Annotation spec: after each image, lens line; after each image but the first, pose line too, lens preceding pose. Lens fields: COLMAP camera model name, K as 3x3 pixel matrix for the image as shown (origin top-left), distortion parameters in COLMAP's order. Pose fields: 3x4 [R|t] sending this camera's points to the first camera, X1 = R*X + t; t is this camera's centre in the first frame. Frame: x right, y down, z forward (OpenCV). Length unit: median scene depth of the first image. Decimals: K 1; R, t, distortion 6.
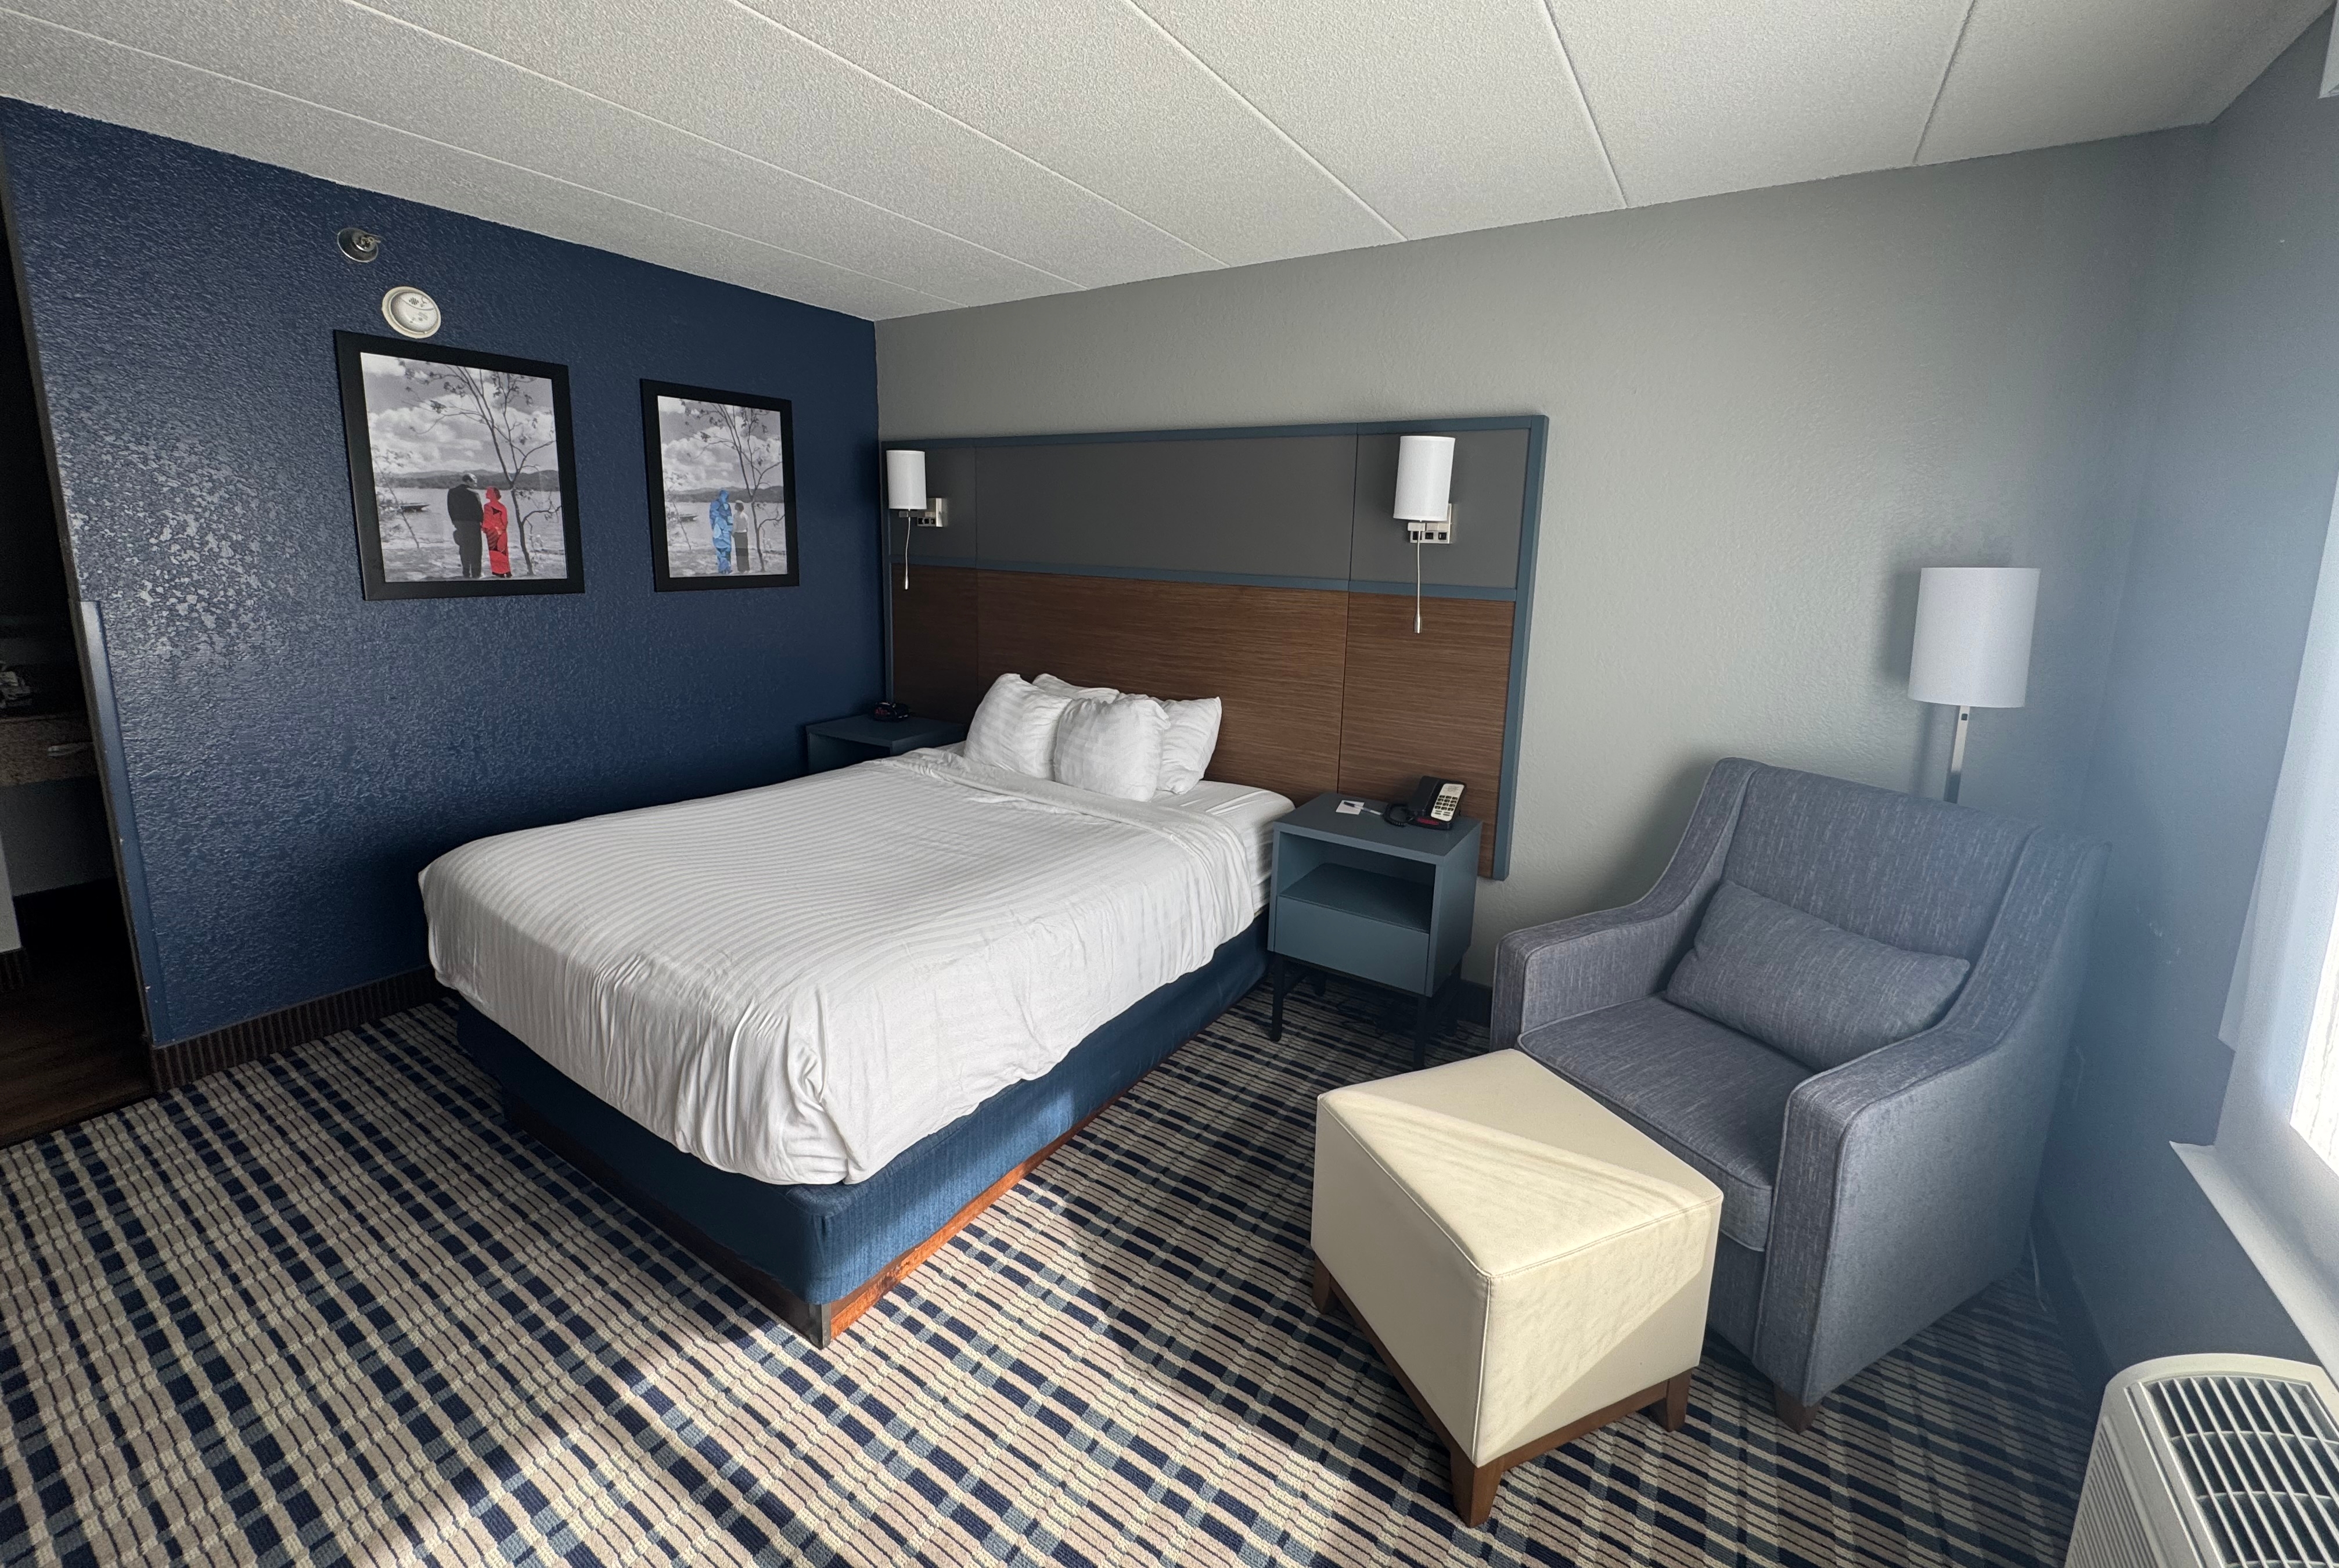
lens RADIAL K [[926.1, 0, 1154.2], [0, 926.1, 773.6], [0, 0, 1]] dist [0.011436, 0.000083]
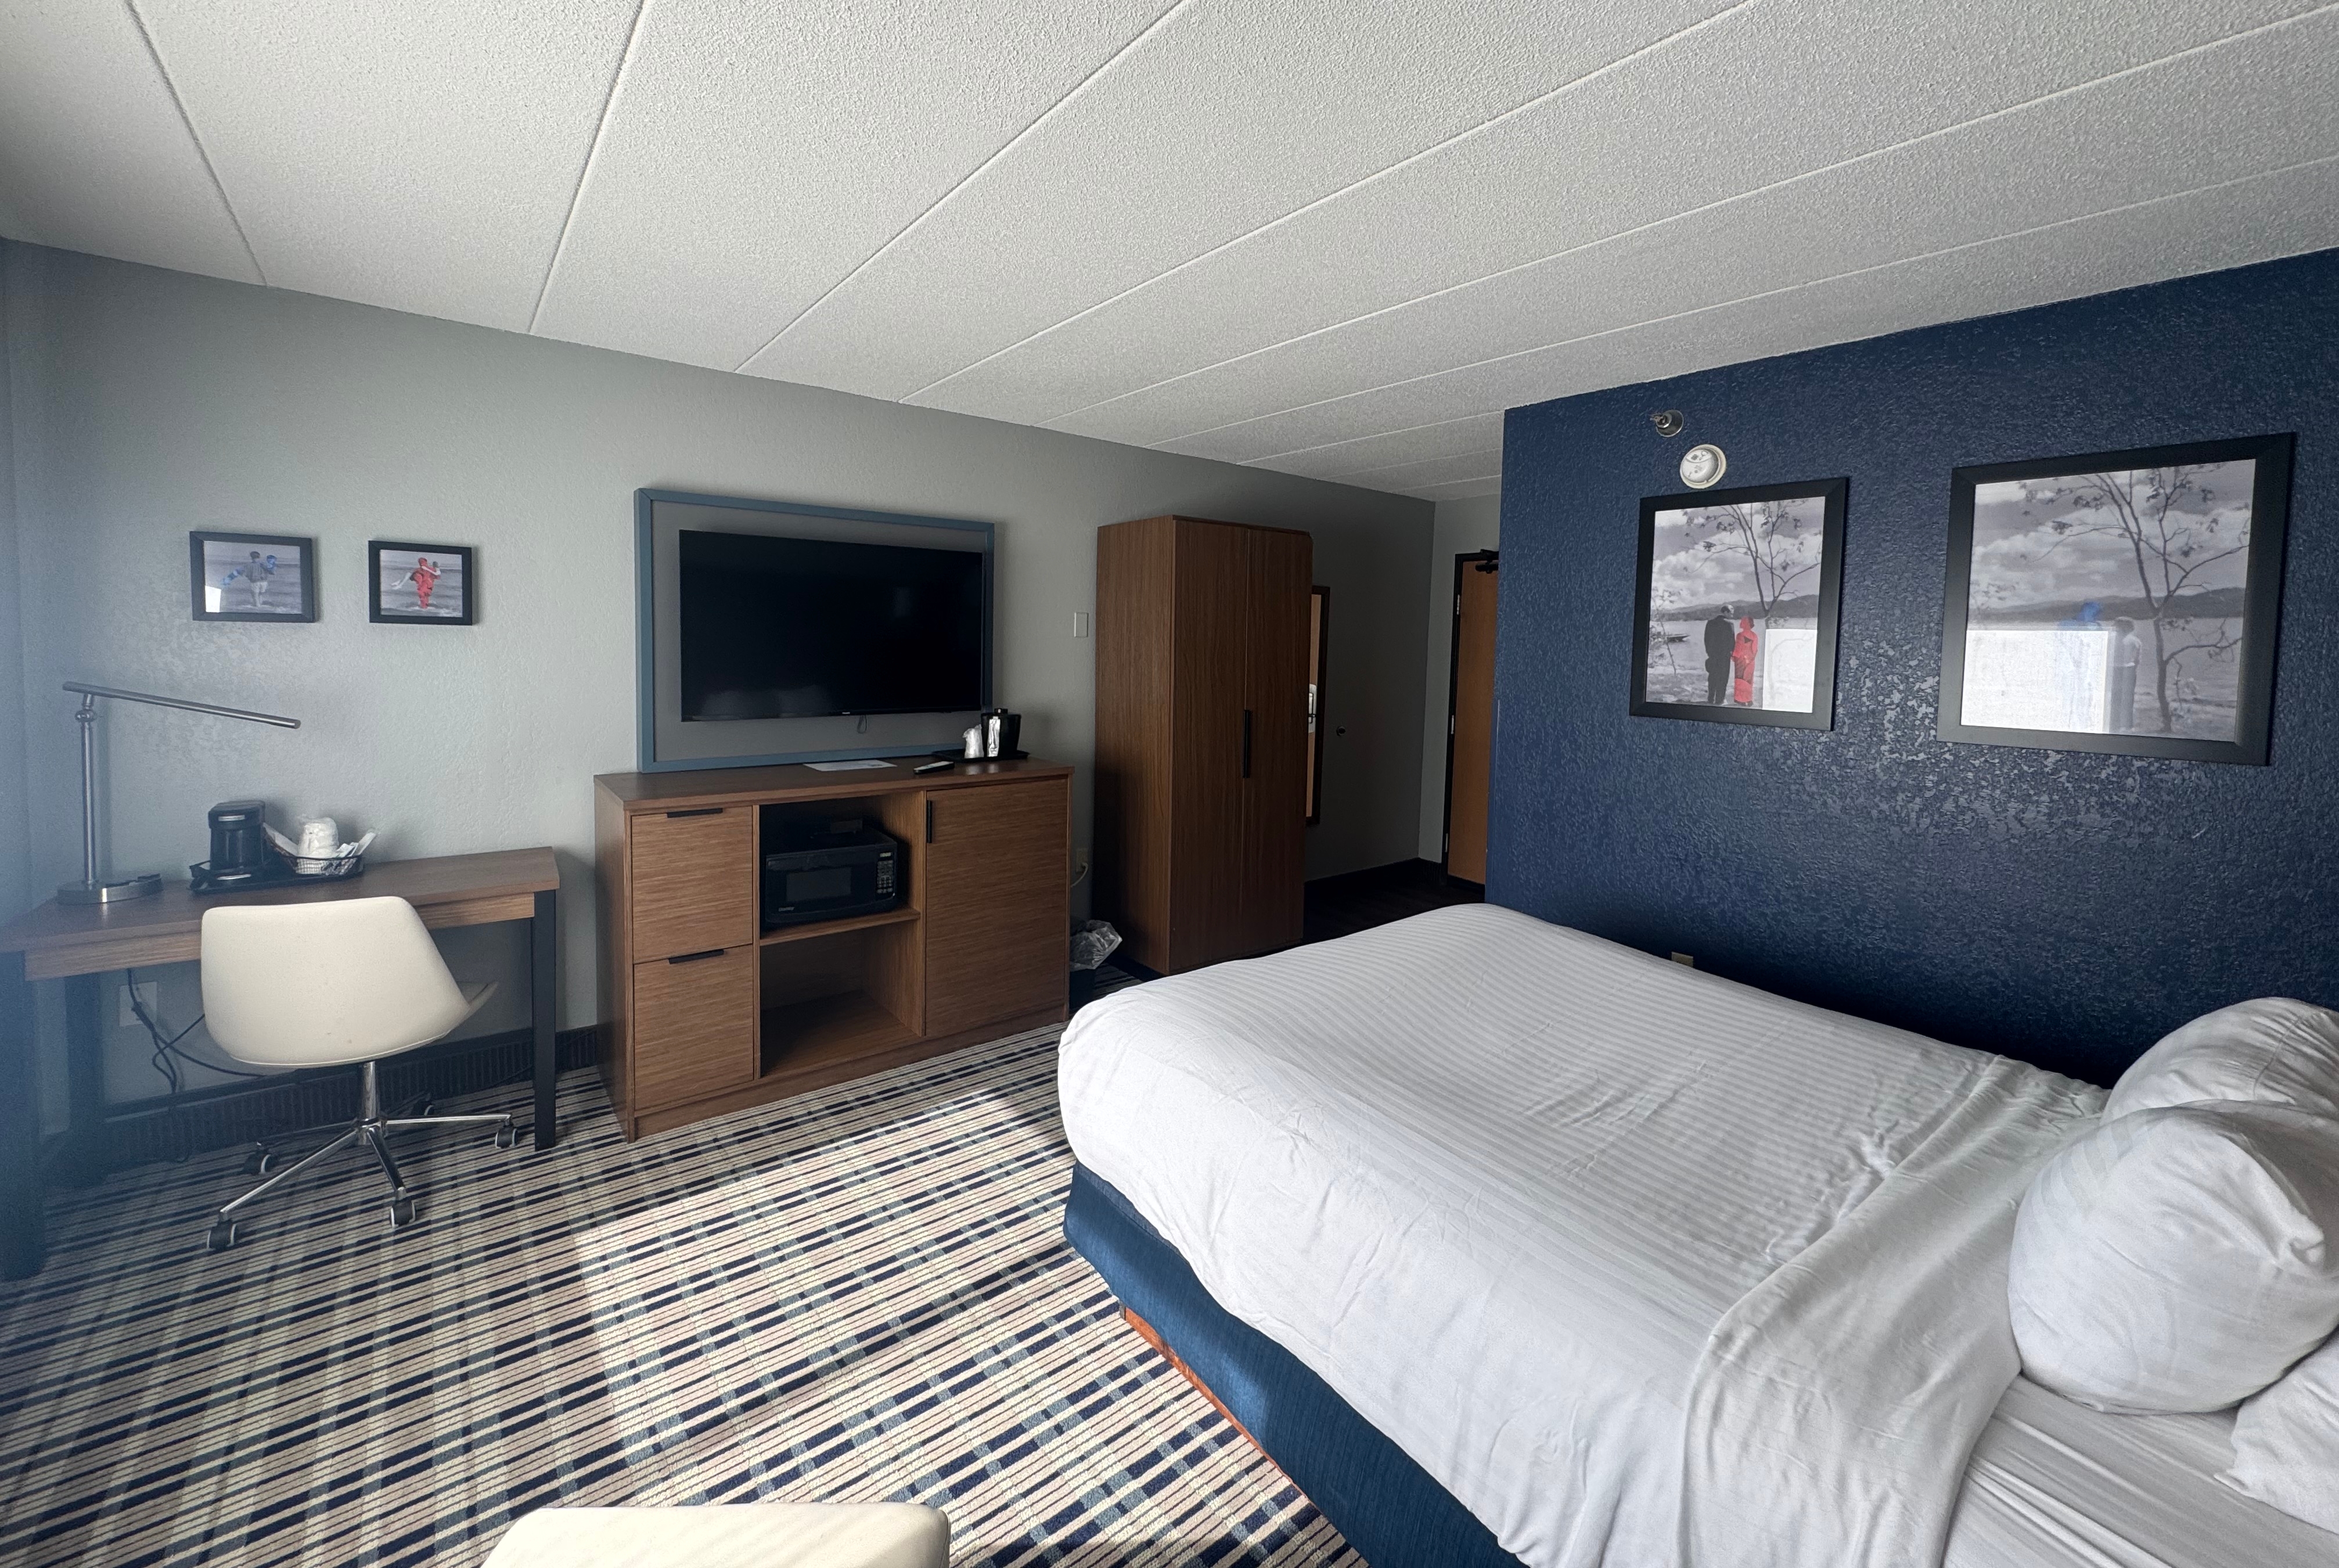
lens RADIAL K [[926.1, 0, 1164.7], [0, 926.1, 762.1], [0, 0, 1]] dist [0.011436, 0.000083]
pose [[-0.312883, 0.101647, -0.944337, 0.472054], [-0.265828, 0.945149, 0.189811, -0.199925], [0.911833, 0.310420, -0.268701, 0.813441]]
